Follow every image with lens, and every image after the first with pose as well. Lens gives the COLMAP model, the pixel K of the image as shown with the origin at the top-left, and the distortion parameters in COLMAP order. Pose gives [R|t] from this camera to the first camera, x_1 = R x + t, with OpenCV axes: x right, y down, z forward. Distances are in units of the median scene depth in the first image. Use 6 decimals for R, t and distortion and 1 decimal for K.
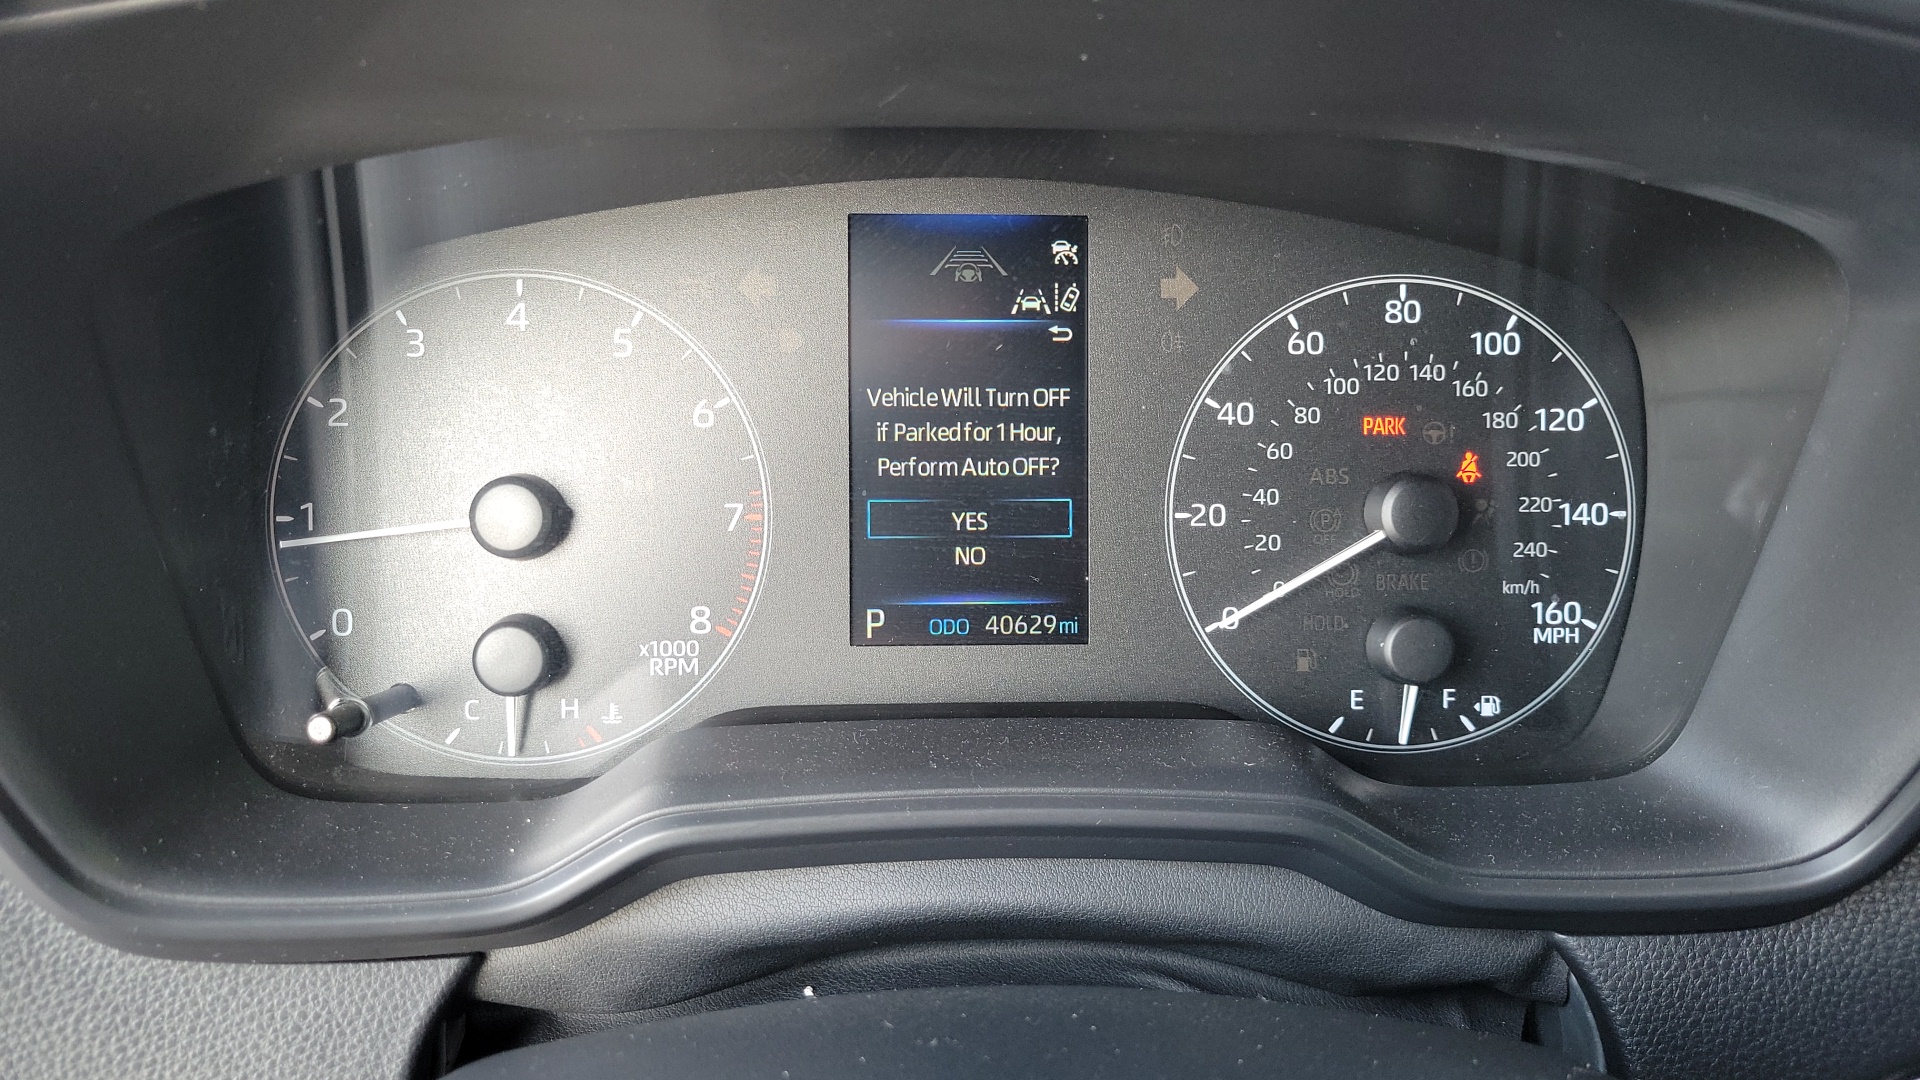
lens RADIAL K [[1467.3, 0, 963.2], [0, 1467.3, 534.8], [0, 0, 1]] dist [0.037707, -0.014345]
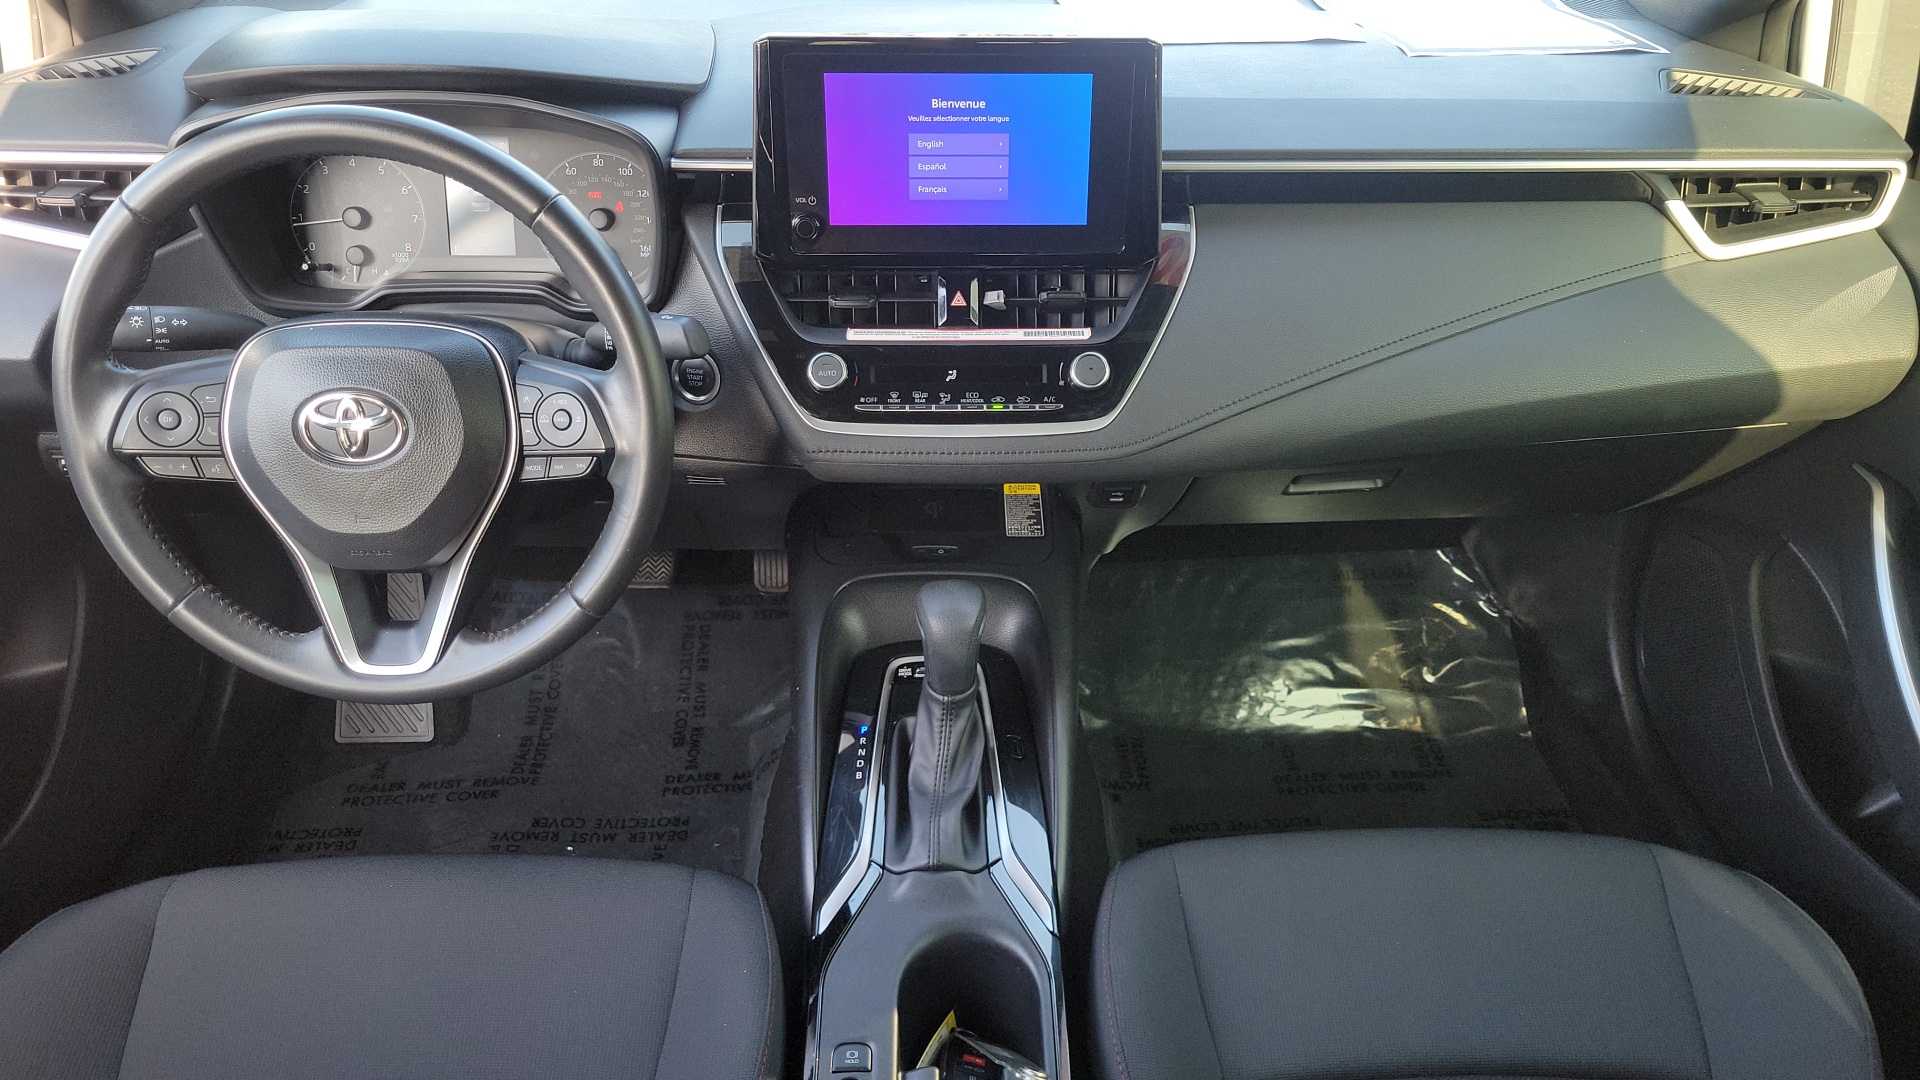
lens RADIAL K [[1467.3, 0, 987.0], [0, 1467.3, 548.4], [0, 0, 1]] dist [0.037707, -0.014345]
pose [[0.999272, 0.009890, -0.036833, 1.401416], [-0.003538, 0.985666, 0.168672, 0.169580], [0.037973, -0.168419, 0.984984, -2.699366]]
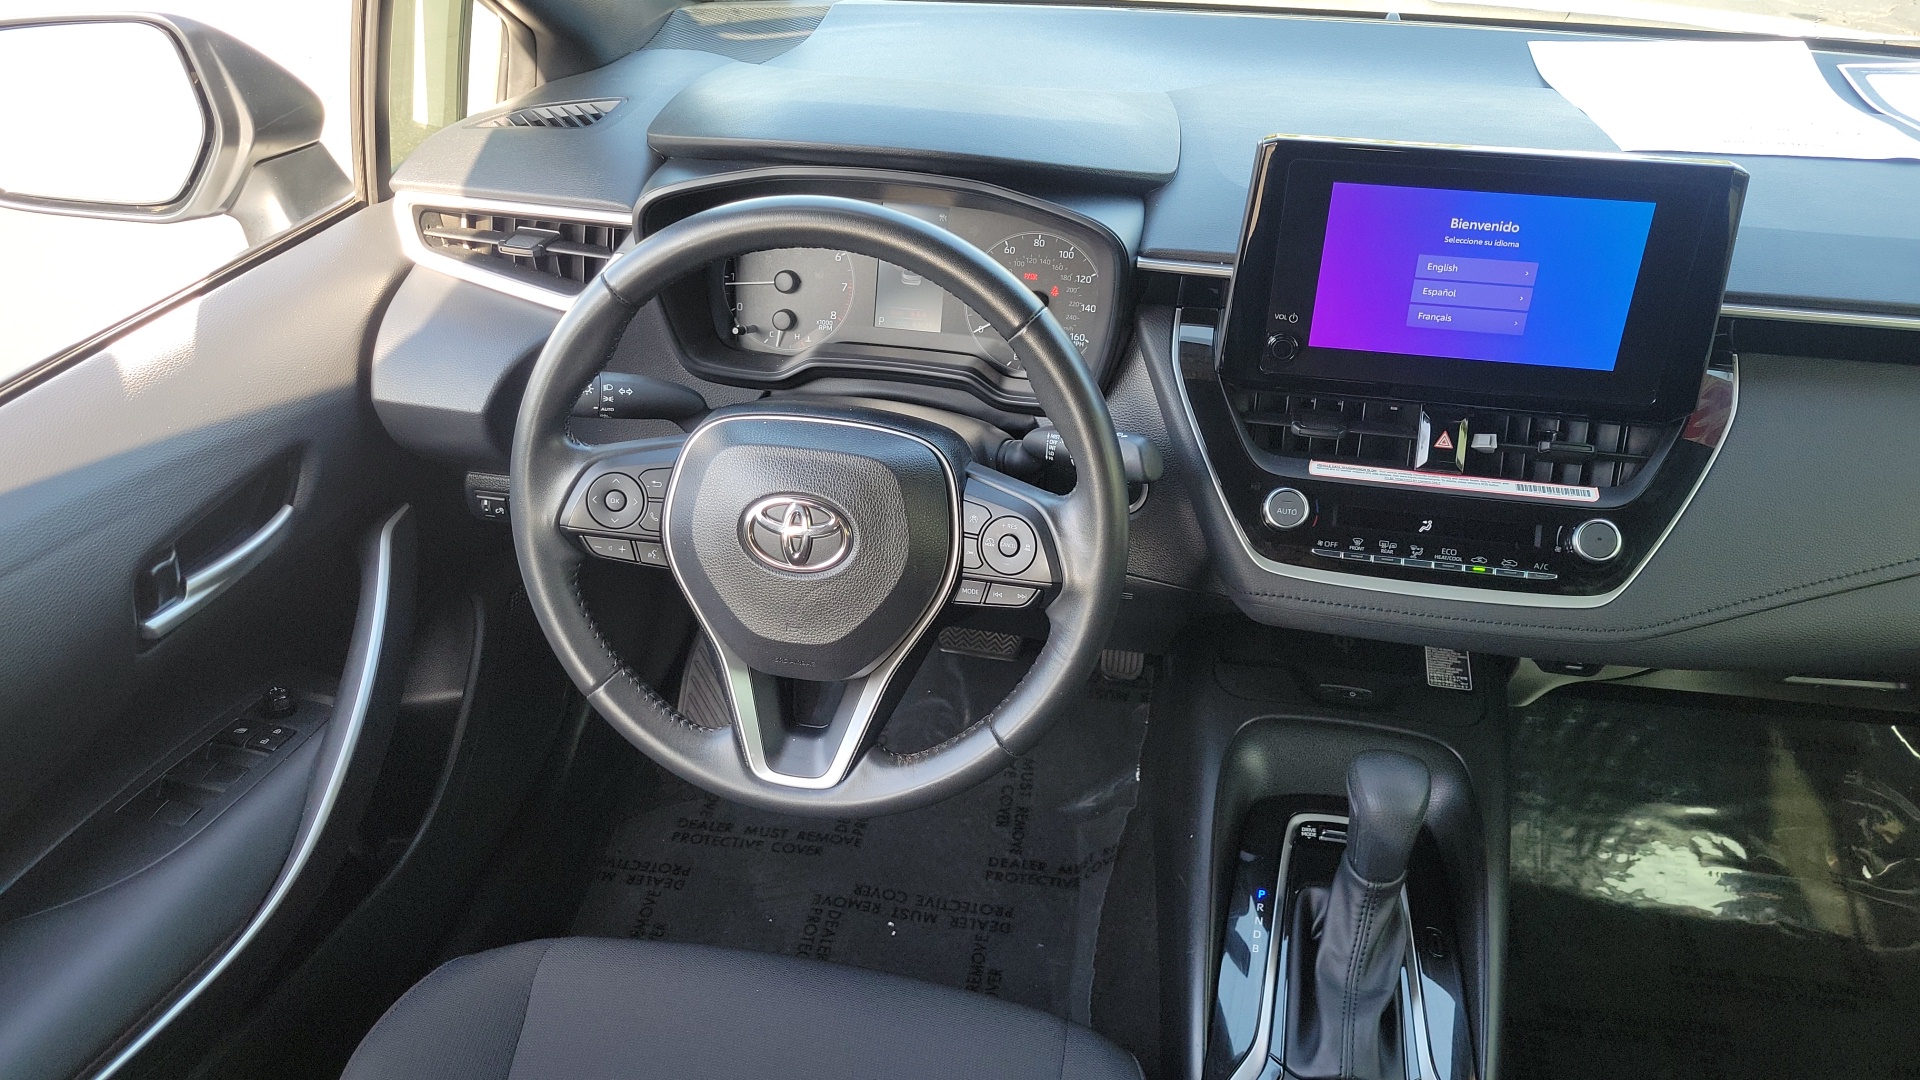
lens RADIAL K [[1467.3, 0, 951.5], [0, 1467.3, 547.9], [0, 0, 1]] dist [0.037707, -0.014345]
pose [[0.968868, 0.125437, -0.213448, 0.916437], [-0.086762, 0.979500, 0.181801, -0.061450], [0.231877, -0.157622, 0.959890, -2.407828]]
